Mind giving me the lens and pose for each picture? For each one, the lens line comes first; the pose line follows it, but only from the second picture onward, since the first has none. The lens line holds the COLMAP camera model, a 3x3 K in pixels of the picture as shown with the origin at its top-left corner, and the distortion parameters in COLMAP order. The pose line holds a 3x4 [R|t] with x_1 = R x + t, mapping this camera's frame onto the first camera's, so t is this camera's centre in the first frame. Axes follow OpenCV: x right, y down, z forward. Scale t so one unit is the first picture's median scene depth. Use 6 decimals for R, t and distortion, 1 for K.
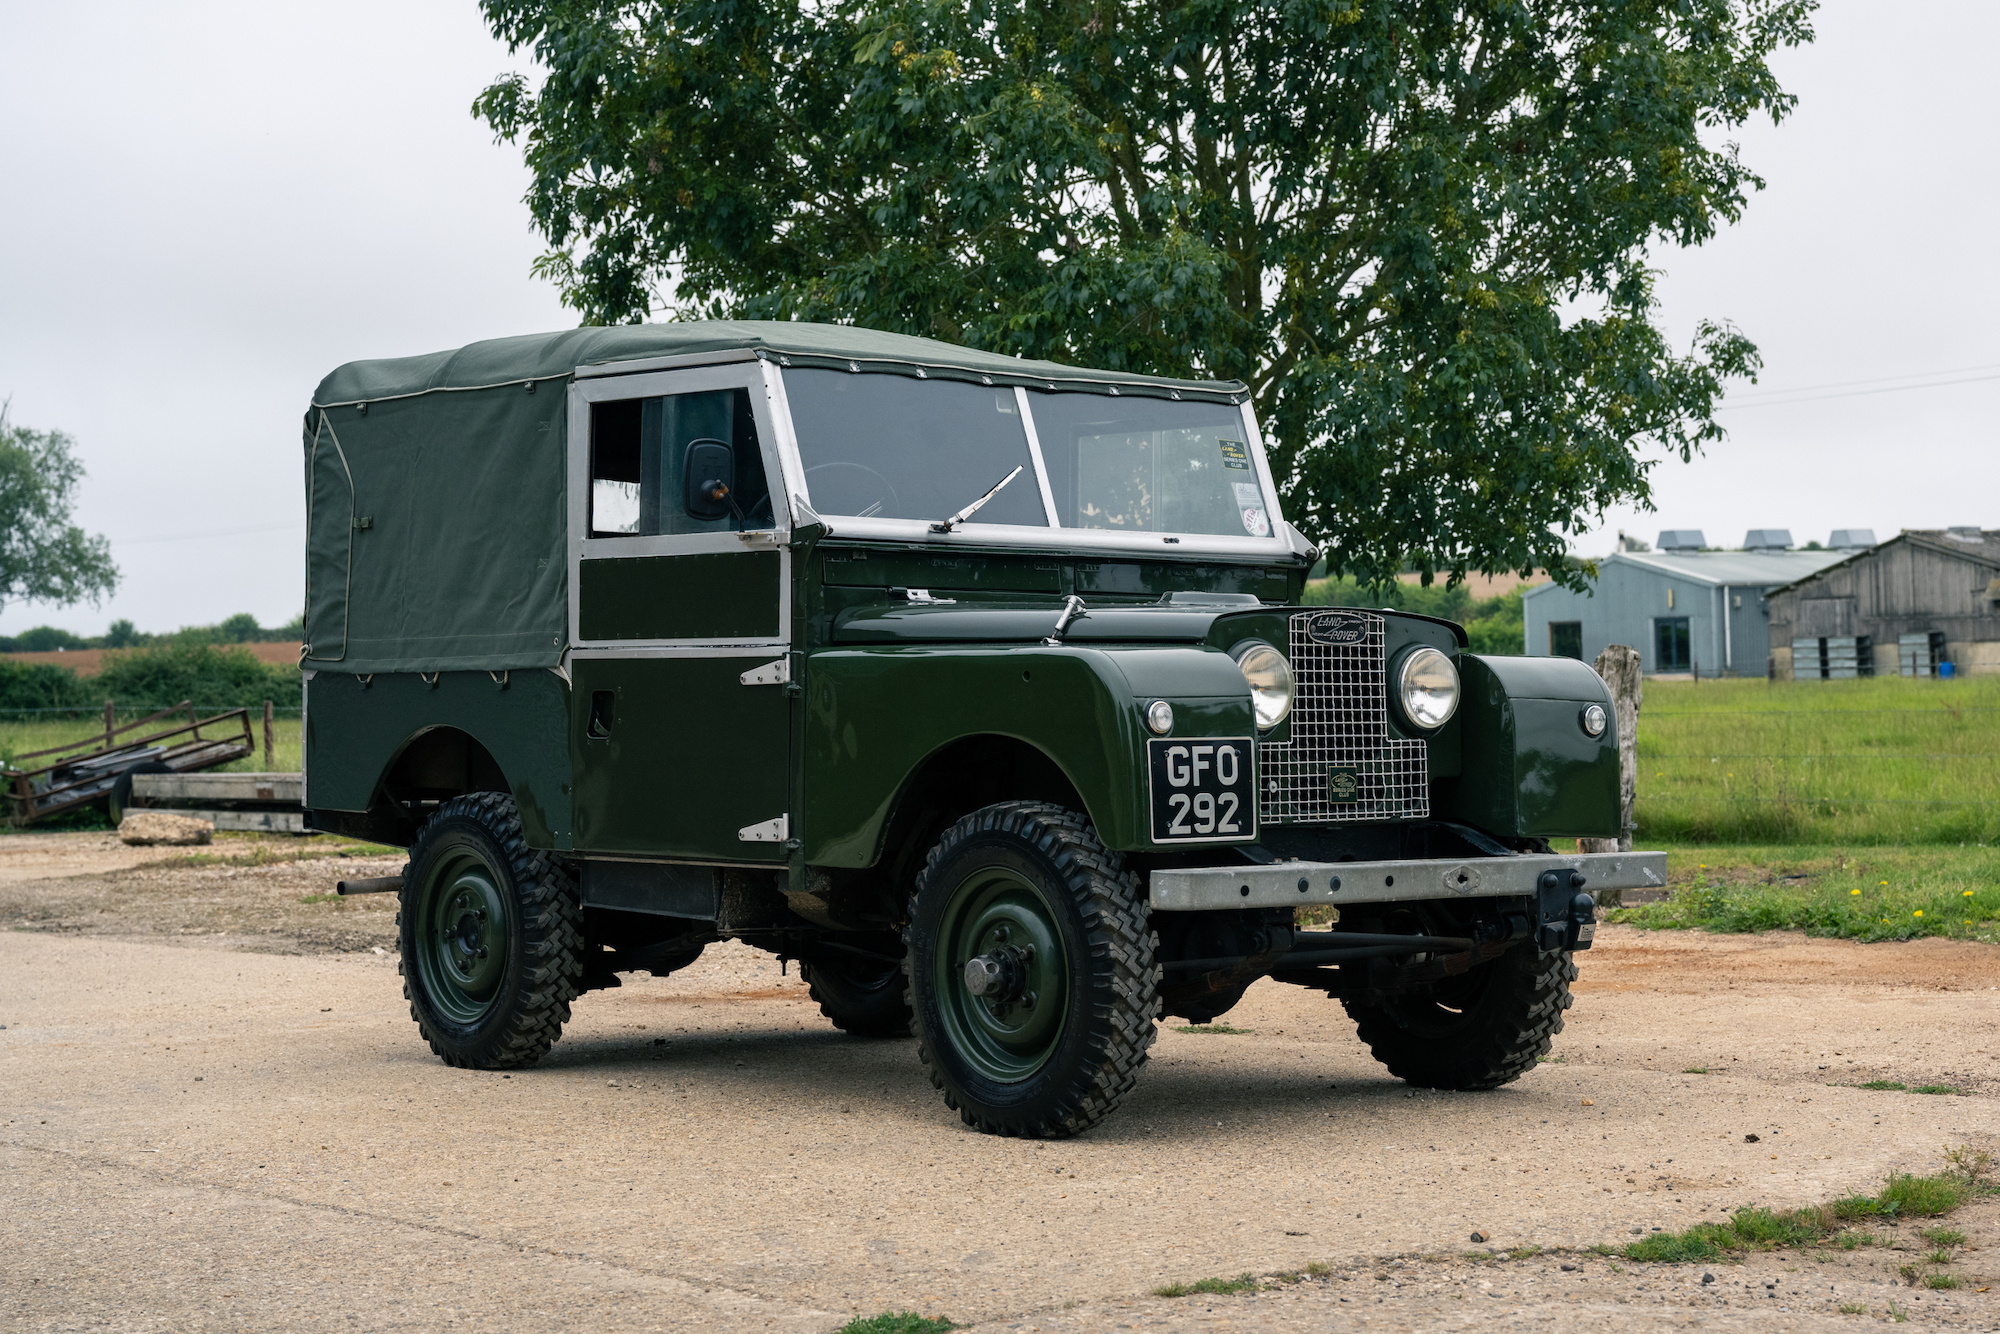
lens RADIAL K [[3616.1, 0, 1146.0], [0, 3616.1, 623.1], [0, 0, 1]] dist [0.045999, -0.039142]
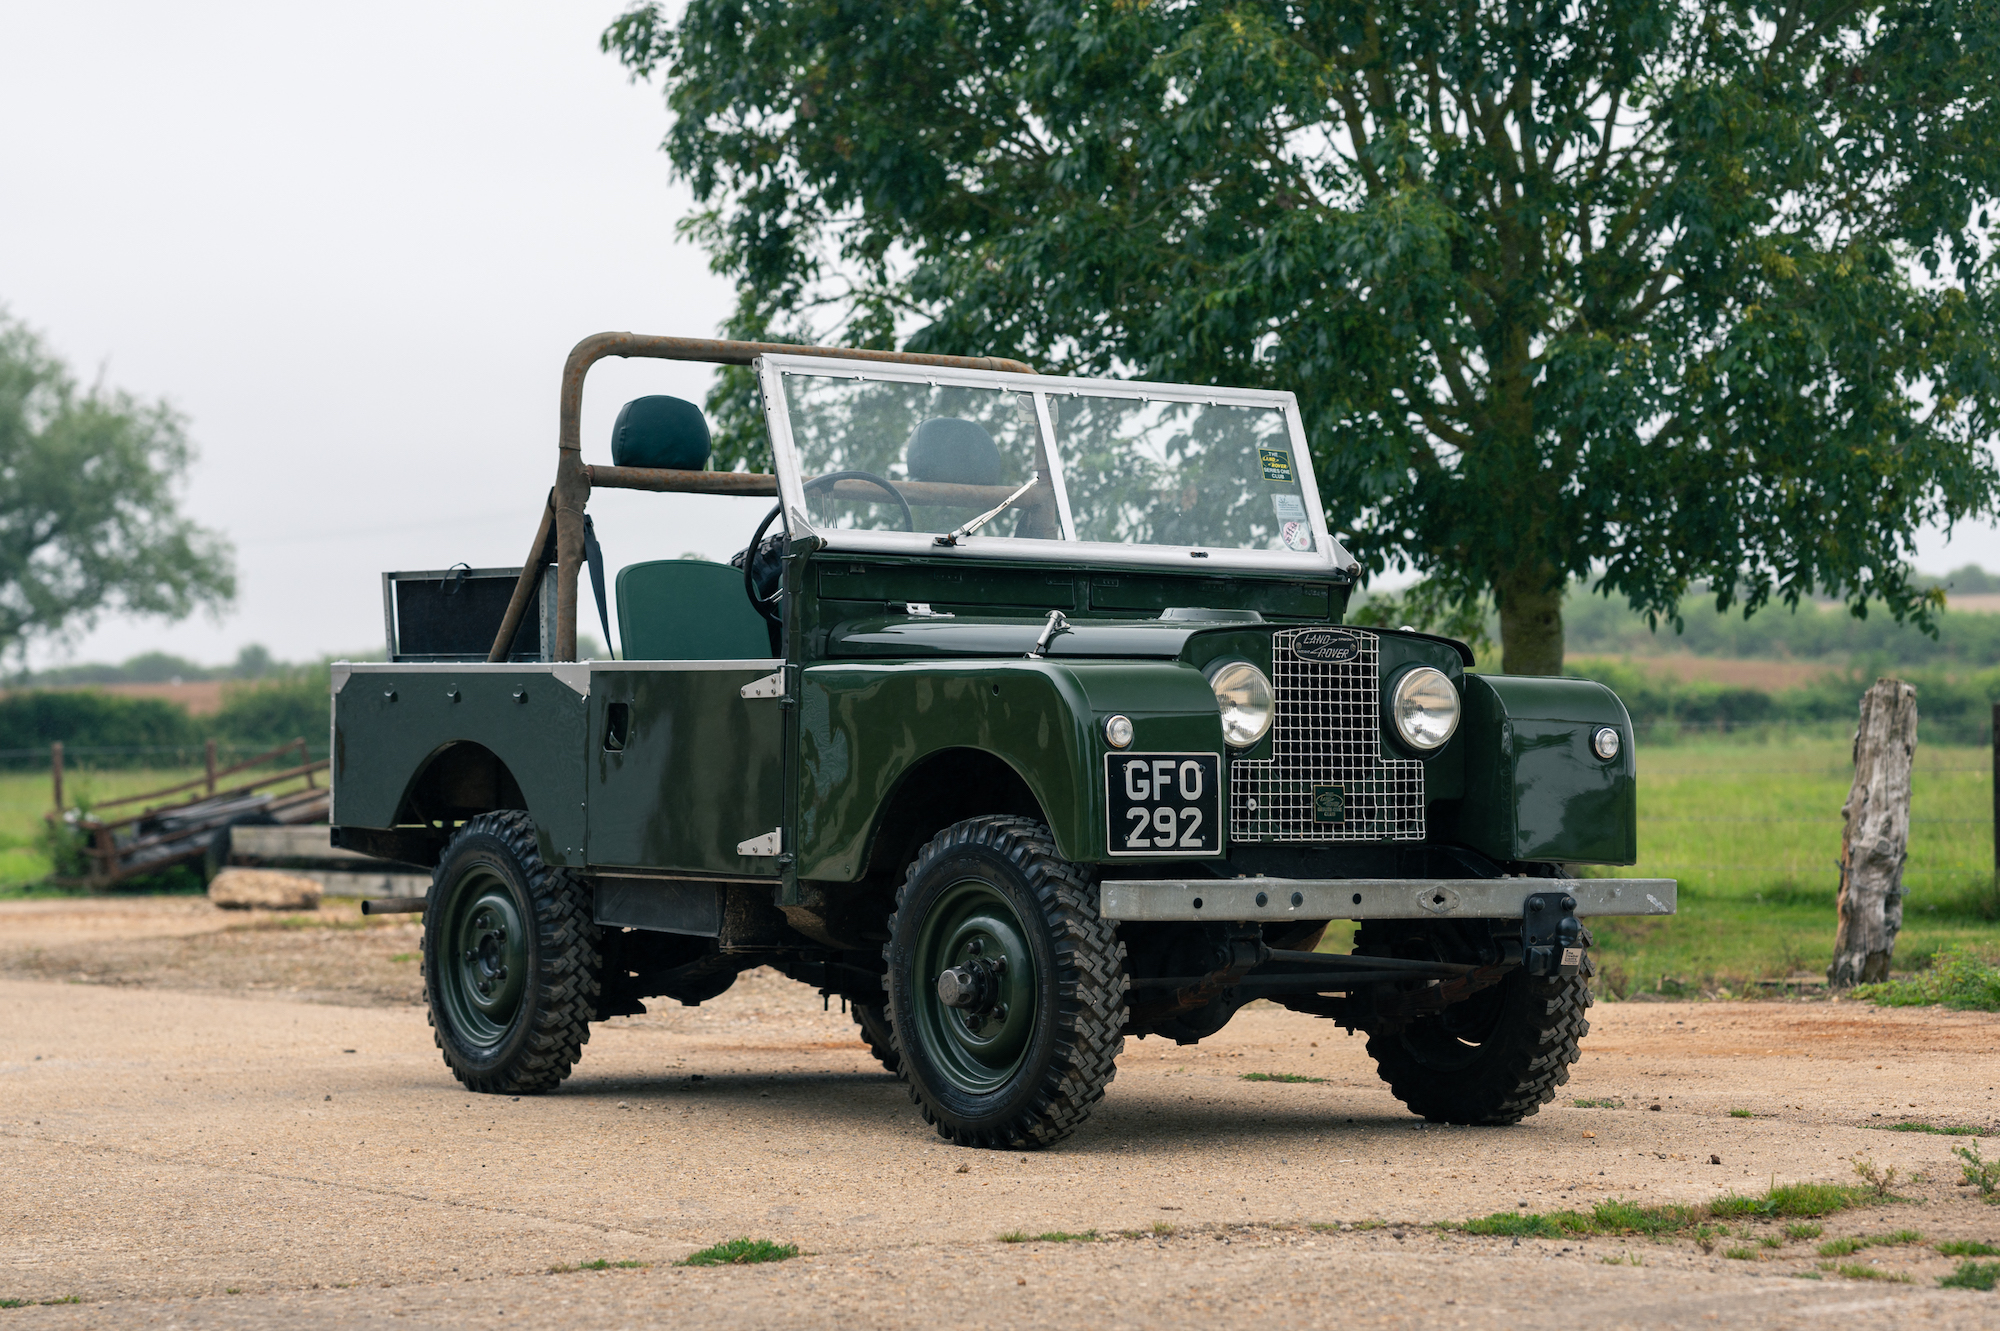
lens RADIAL K [[4867.1, 0, 973.4], [0, 4867.1, 661.7], [0, 0, 1]] dist [0.010463, 1.008566]
pose [[0.991710, 0.008963, -0.128186, 0.127614], [-0.008835, 0.999960, 0.001565, 0.004513], [0.128195, -0.000419, 0.991749, -0.328974]]
